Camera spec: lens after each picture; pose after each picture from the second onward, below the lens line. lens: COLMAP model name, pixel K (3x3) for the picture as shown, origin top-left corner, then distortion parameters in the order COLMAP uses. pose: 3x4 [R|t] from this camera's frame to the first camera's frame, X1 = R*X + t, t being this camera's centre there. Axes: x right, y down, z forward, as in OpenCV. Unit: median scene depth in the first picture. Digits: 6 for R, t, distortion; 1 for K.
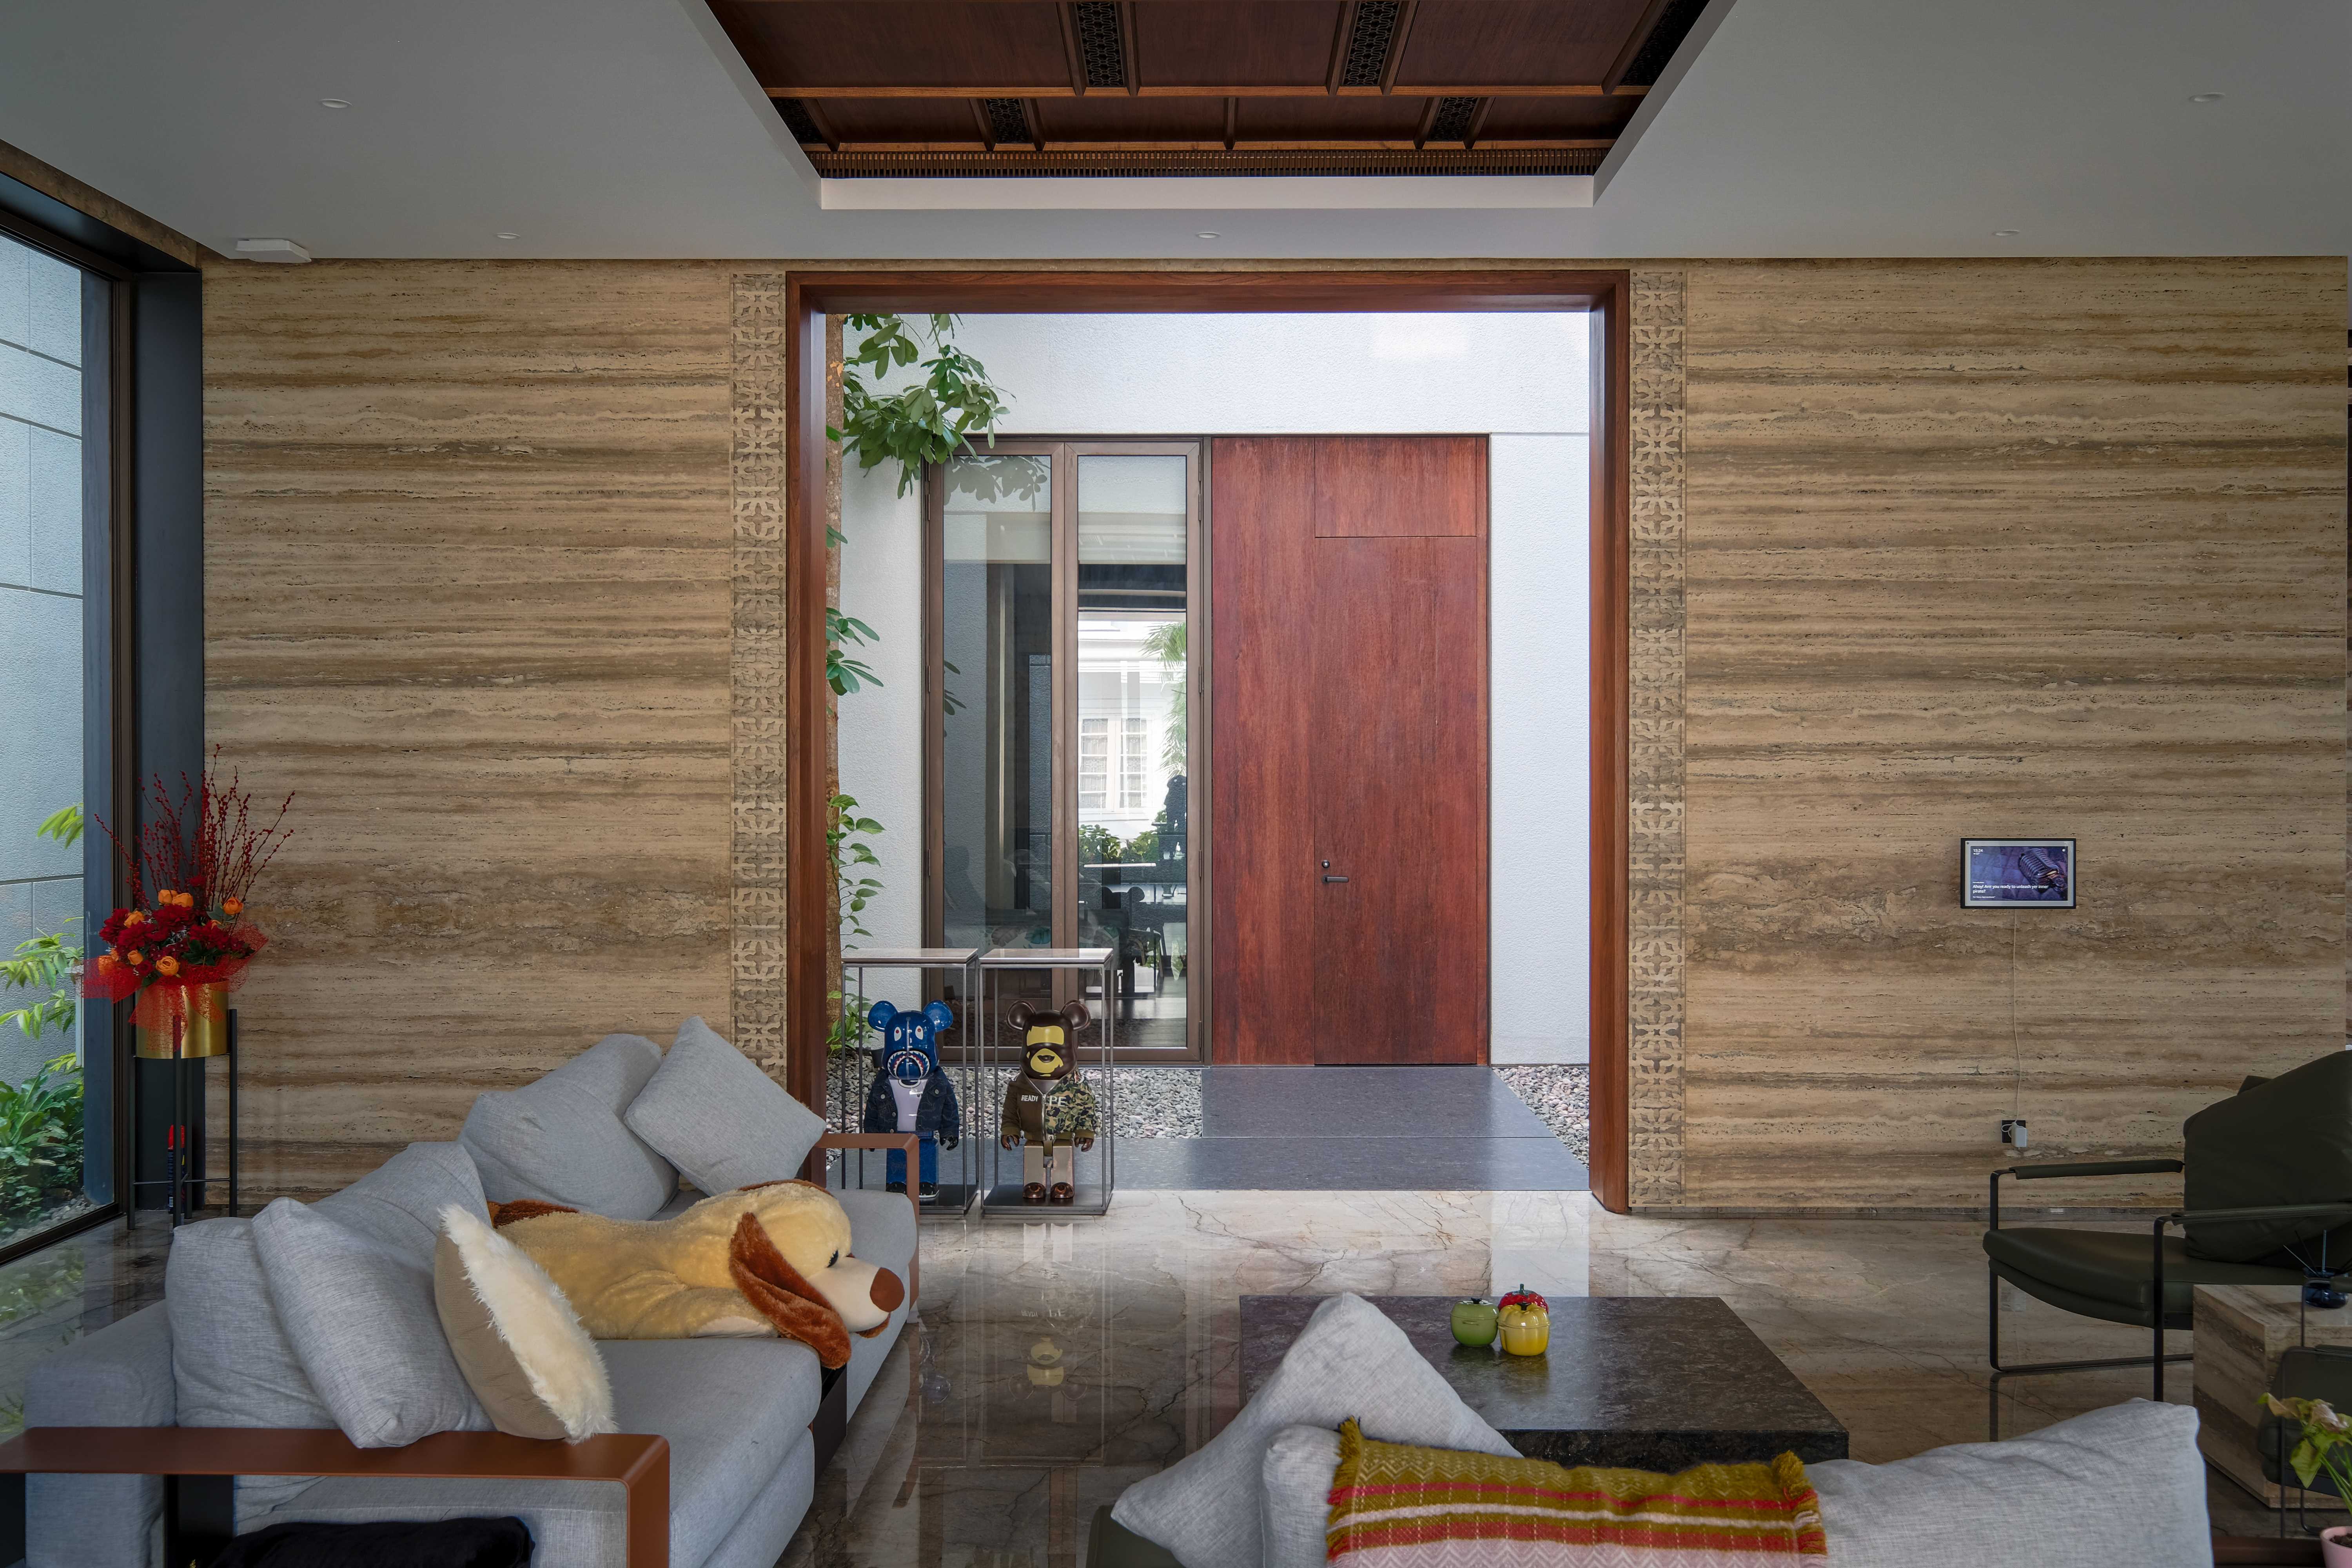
lens RADIAL K [[2473.5, 0, 1176.4], [0, 2473.5, 790.9], [0, 0, 1]] dist [0.013141, 0.000000]
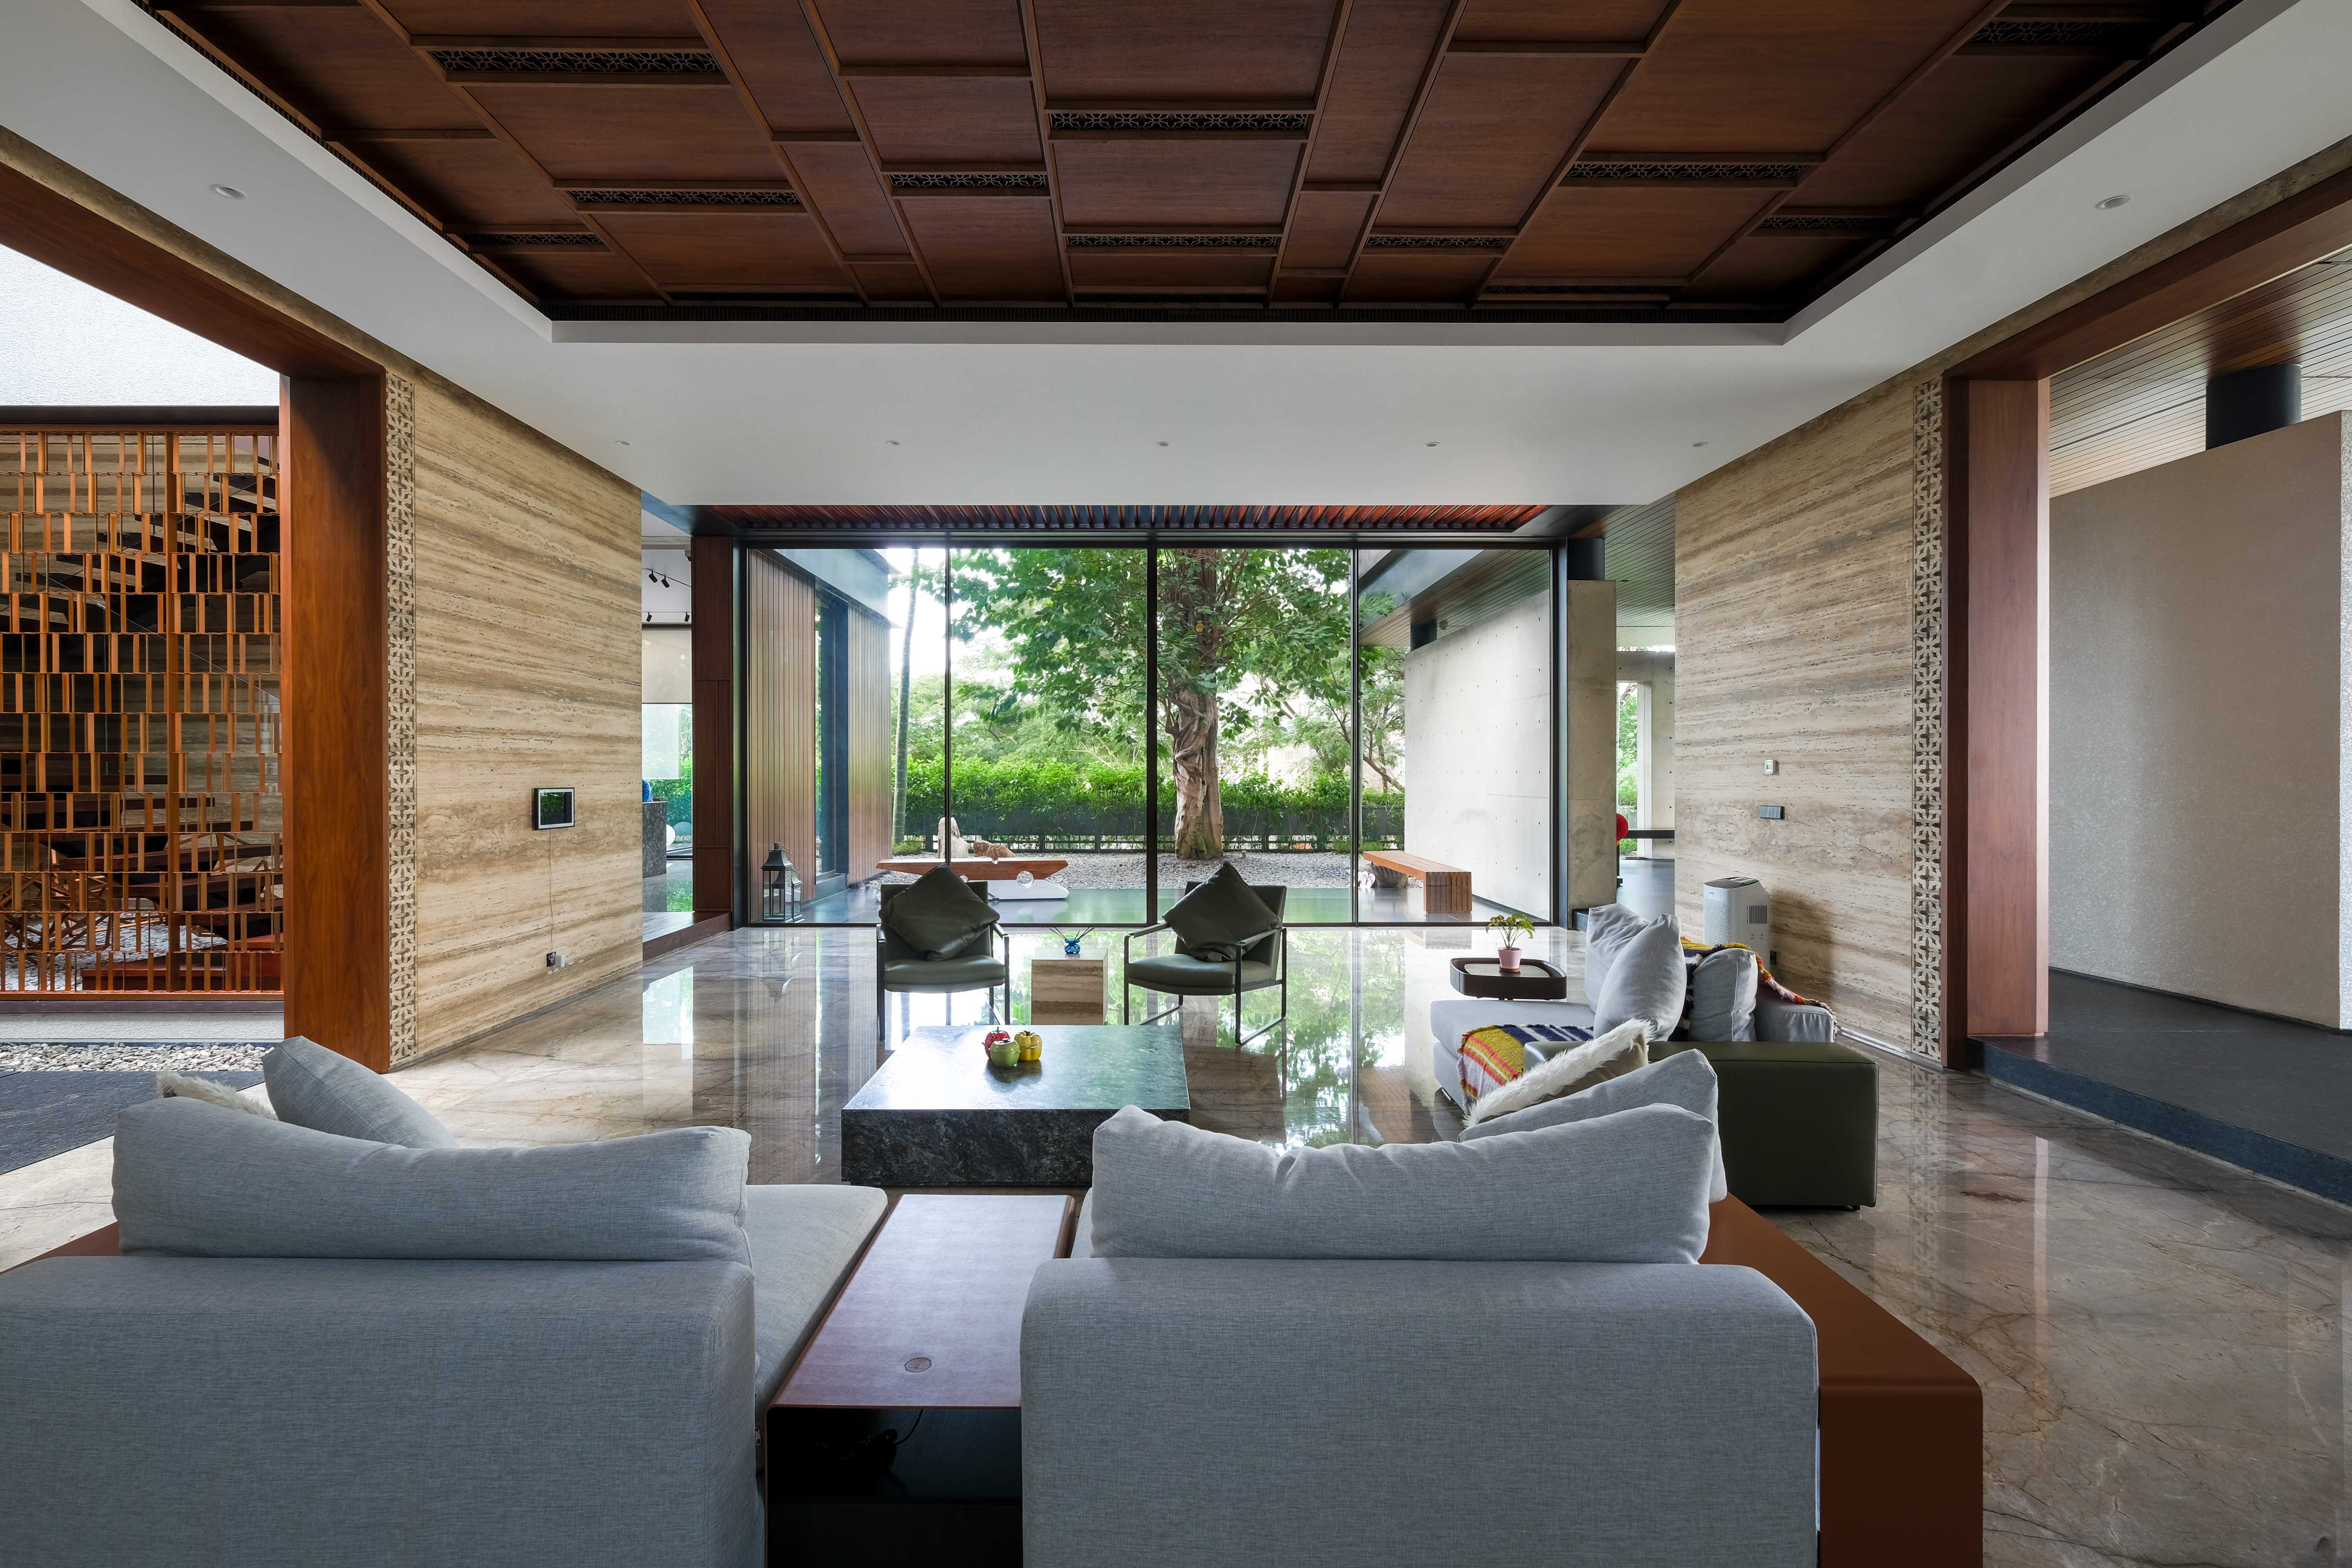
lens RADIAL K [[1025.7, 0, 1172.5], [0, 1025.7, 772.7], [0, 0, 1]] dist [-0.000942, -0.000055]
pose [[-0.003746, 0.000495, 0.999993, -0.372347], [-0.001225, 0.999999, -0.000499, 0.008584], [-0.999992, -0.001227, -0.003745, 0.574745]]
